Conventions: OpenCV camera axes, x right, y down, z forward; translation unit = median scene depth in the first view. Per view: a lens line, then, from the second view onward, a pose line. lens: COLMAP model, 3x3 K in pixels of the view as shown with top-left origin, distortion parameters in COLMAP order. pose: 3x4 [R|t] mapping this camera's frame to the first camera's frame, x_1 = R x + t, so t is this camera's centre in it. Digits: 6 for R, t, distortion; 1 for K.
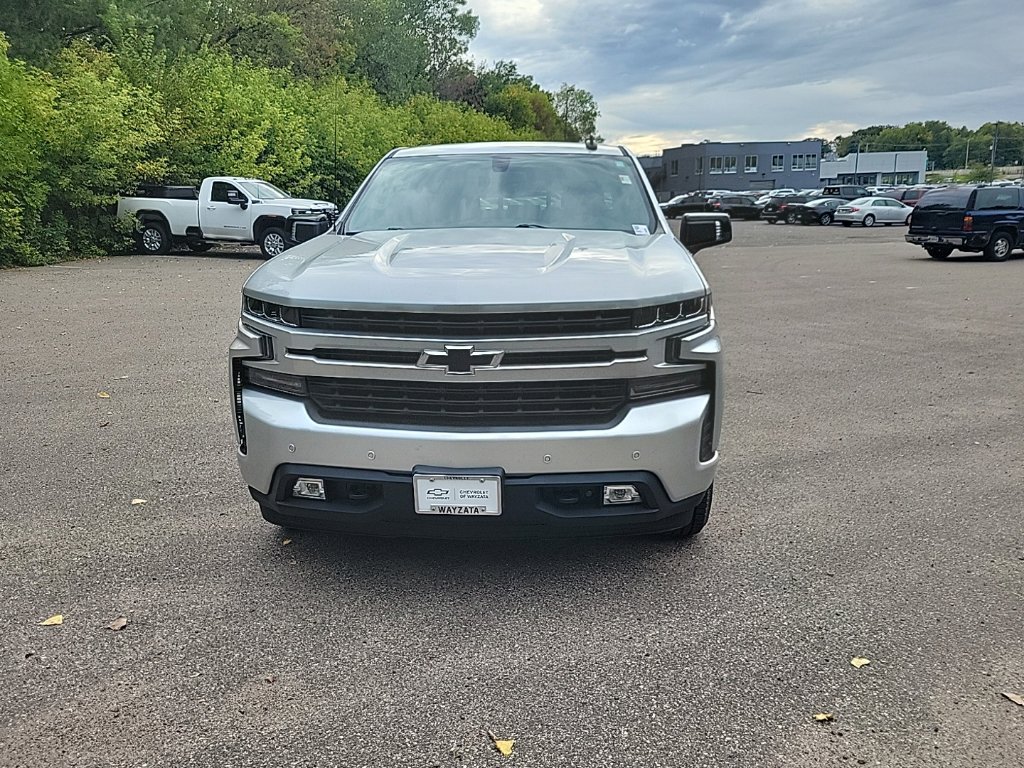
lens RADIAL K [[777.0, 0, 525.4], [0, 777.0, 379.7], [0, 0, 1]] dist [0.033042, -0.003520]
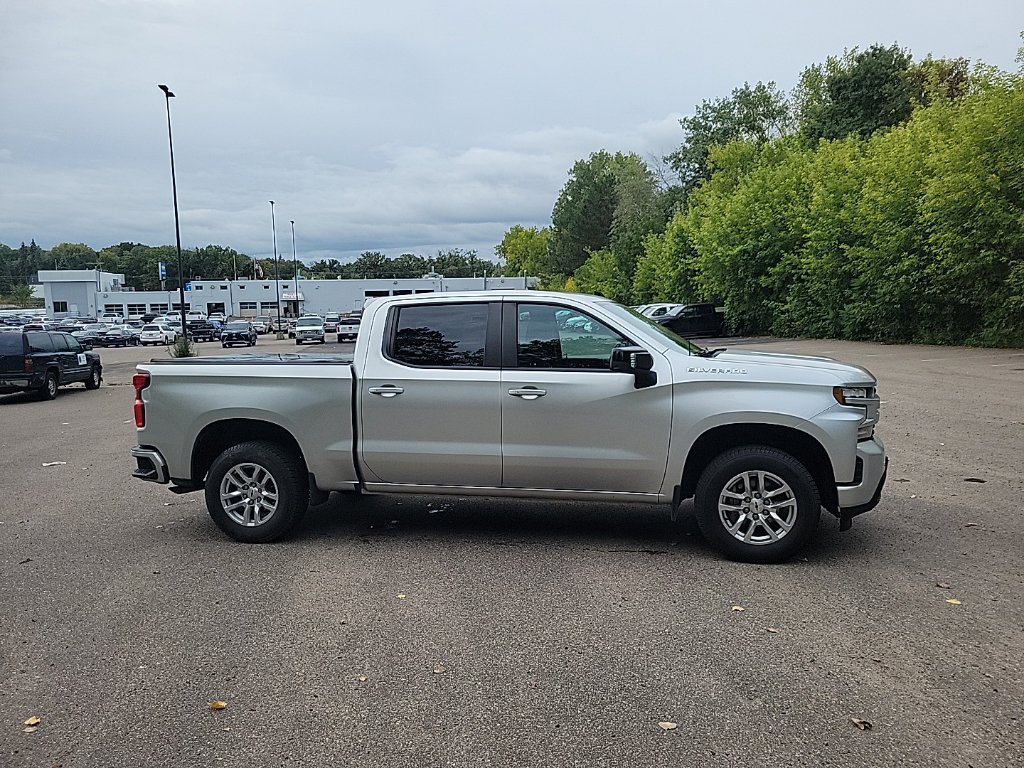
lens RADIAL K [[763.3, 0, 516.1], [0, 763.3, 383.6], [0, 0, 1]] dist [0.045584, -0.014225]
pose [[0.166898, -0.069026, 0.983555, -0.340917], [0.239148, 0.970593, 0.027536, -0.053848], [-0.956532, 0.230620, 0.178498, 0.225951]]
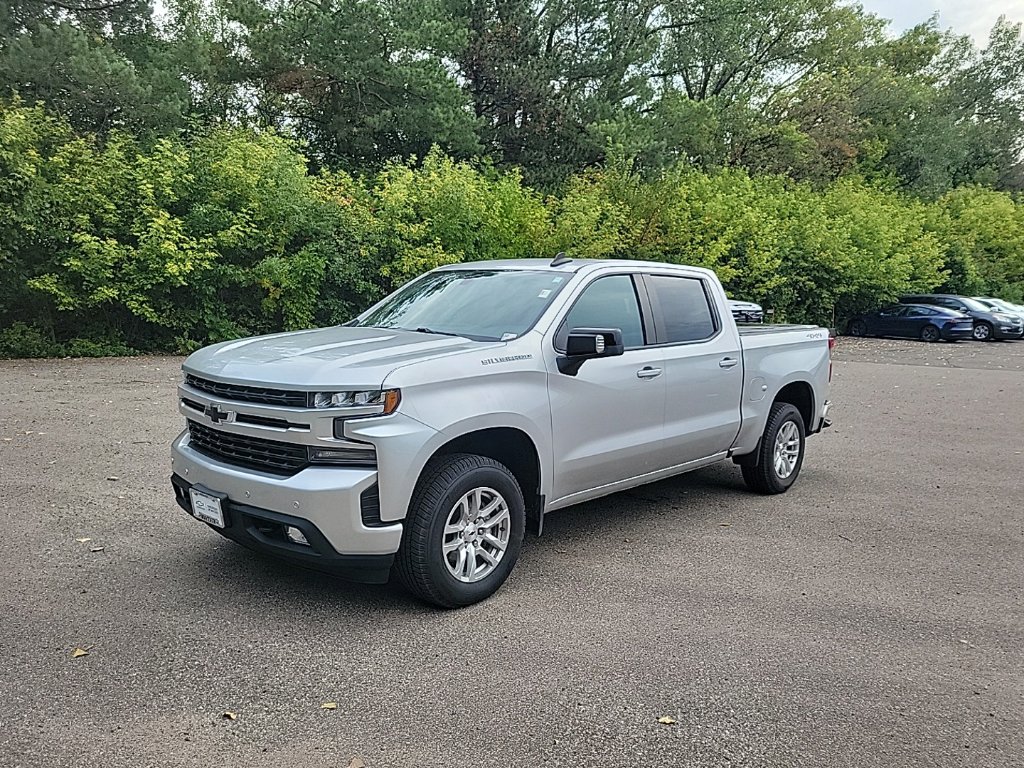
lens RADIAL K [[809.8, 0, 525.6], [0, 809.8, 389.9], [0, 0, 1]] dist [0.037202, -0.003997]
pose [[0.782248, 0.098067, -0.615200, 0.189230], [-0.167629, 0.984244, -0.056250, -0.011817], [0.599990, 0.147126, 0.786362, 0.020766]]
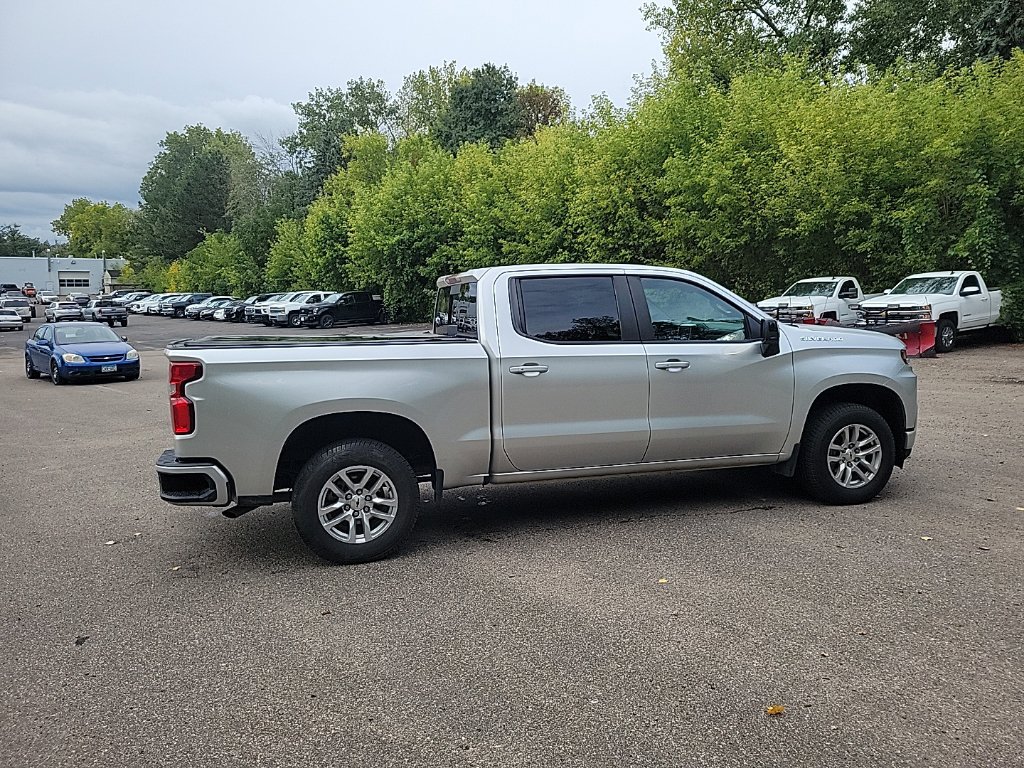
lens RADIAL K [[765.0, 0, 515.7], [0, 765.0, 364.8], [0, 0, 1]] dist [0.043233, -0.013426]
pose [[-0.346205, -0.054859, 0.936554, -0.309119], [0.232753, 0.962055, 0.142392, -0.097082], [-0.908828, 0.267283, -0.320299, 0.421219]]
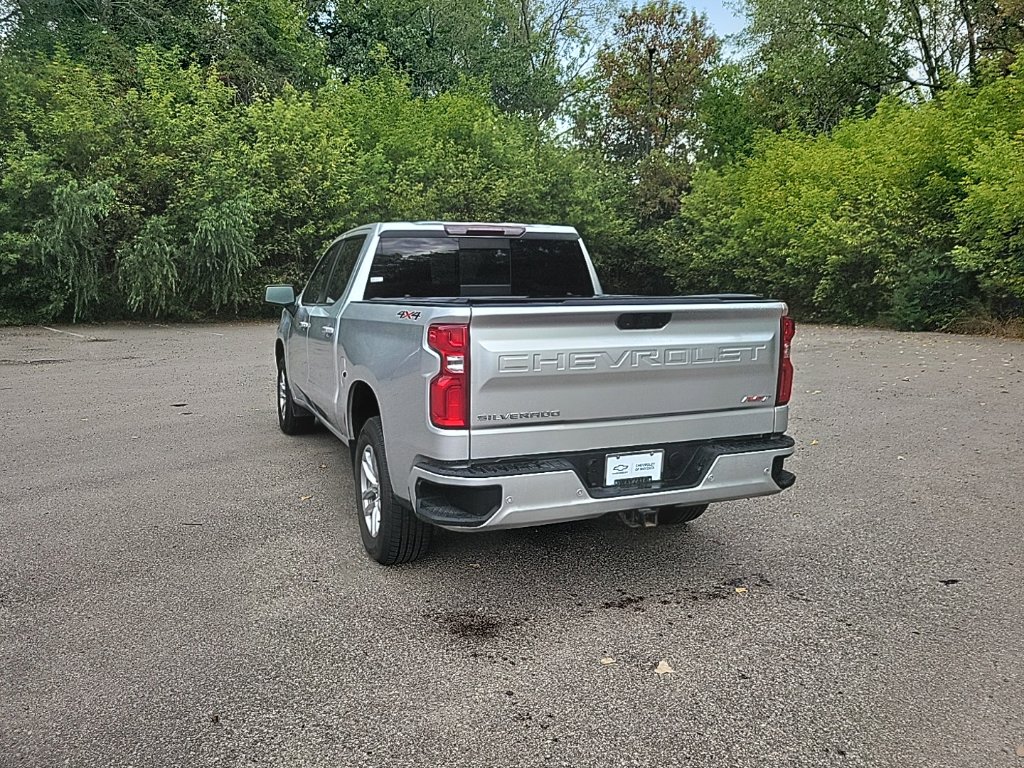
lens RADIAL K [[788.2, 0, 510.7], [0, 788.2, 377.1], [0, 0, 1]] dist [0.040359, -0.003229]
pose [[-0.899018, 0.063782, -0.433241, 0.116299], [-0.086791, 0.943758, 0.319042, -0.133433], [0.429224, 0.324426, -0.842920, 0.591526]]
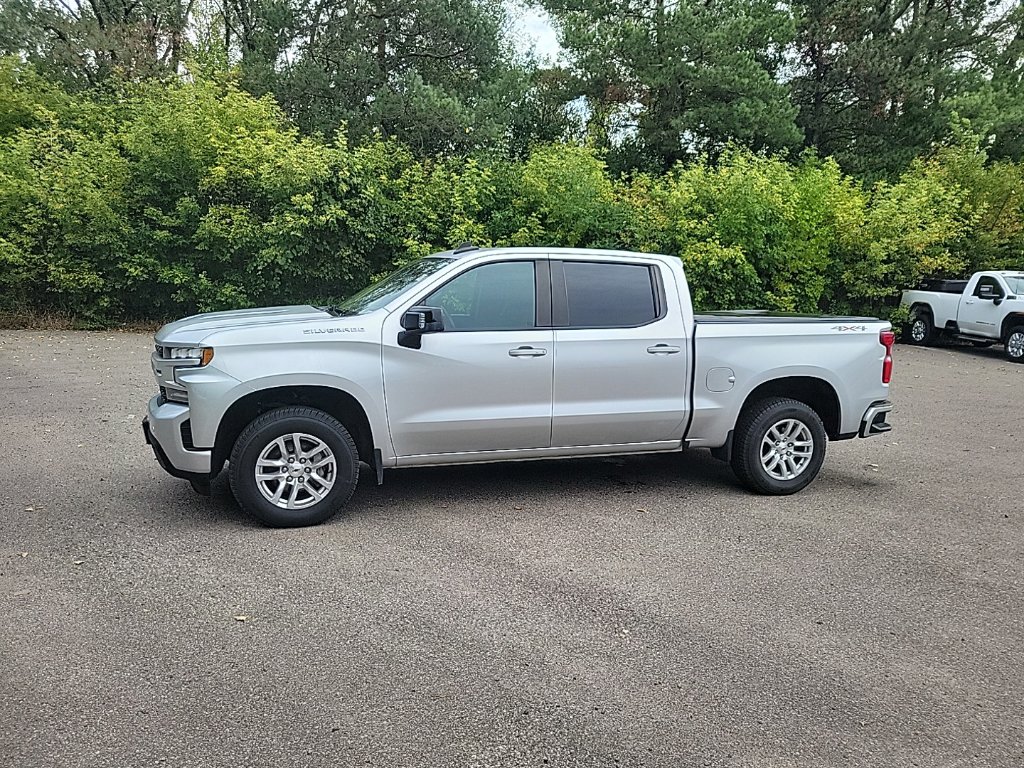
lens RADIAL K [[783.7, 0, 528.2], [0, 783.7, 387.7], [0, 0, 1]] dist [0.042518, -0.005290]
pose [[0.382995, 0.140594, -0.912989, 0.316645], [-0.235350, 0.970586, 0.050735, -0.042872], [0.893267, 0.195441, 0.404818, 0.152419]]
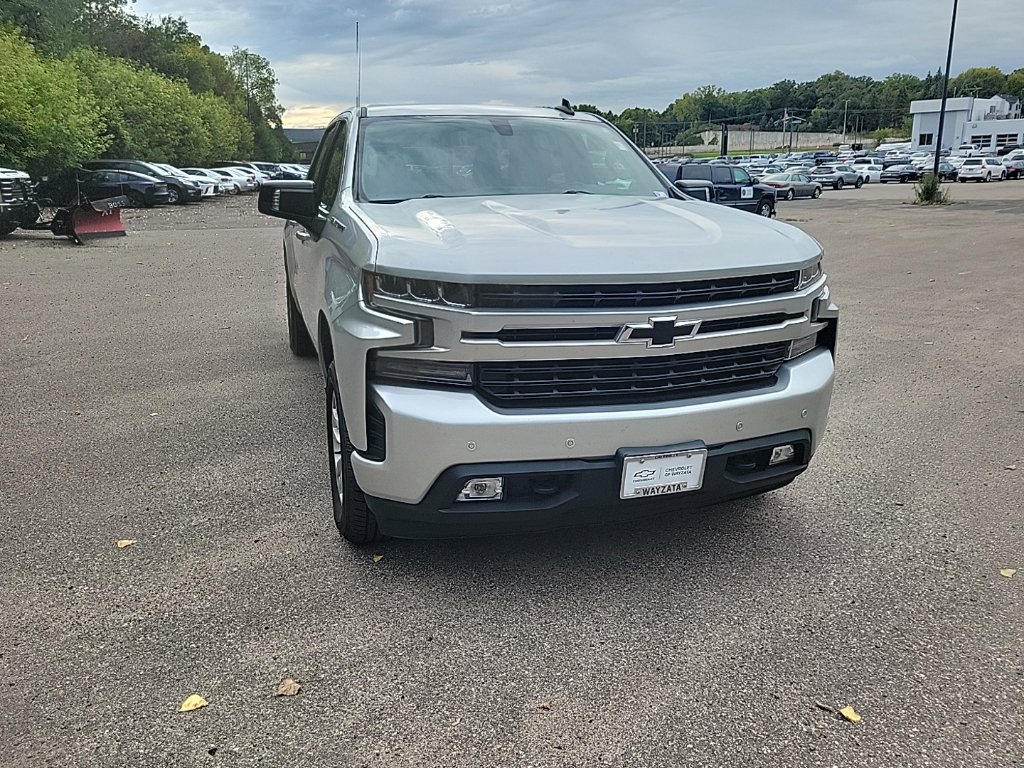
lens RADIAL K [[782.6, 0, 506.2], [0, 782.6, 365.0], [0, 0, 1]] dist [0.039595, -0.013276]
pose [[0.932809, -0.080108, 0.351354, -0.087563], [0.075679, 0.996784, 0.026344, -0.003566], [-0.352334, 0.002016, 0.935872, 0.025014]]
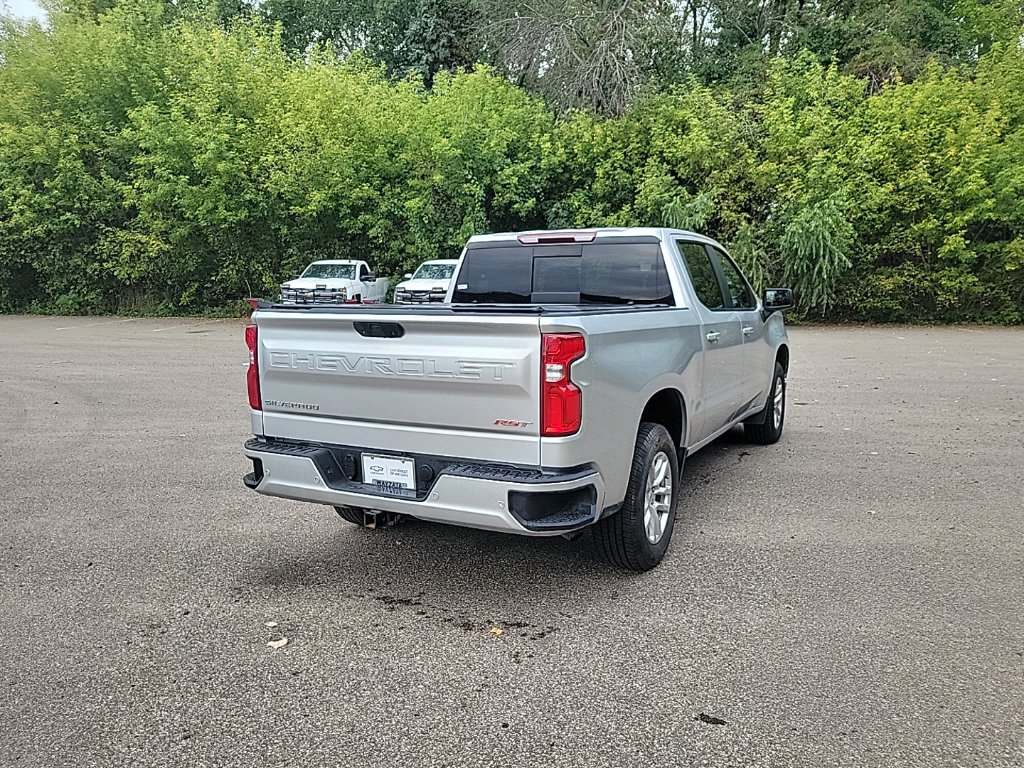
lens RADIAL K [[805.0, 0, 516.2], [0, 805.0, 388.5], [0, 0, 1]] dist [0.053234, -0.035831]
pose [[-0.915689, -0.039984, 0.399893, -0.104560], [0.099872, 0.941184, 0.322798, -0.136101], [-0.389279, 0.335521, -0.857839, 0.604785]]
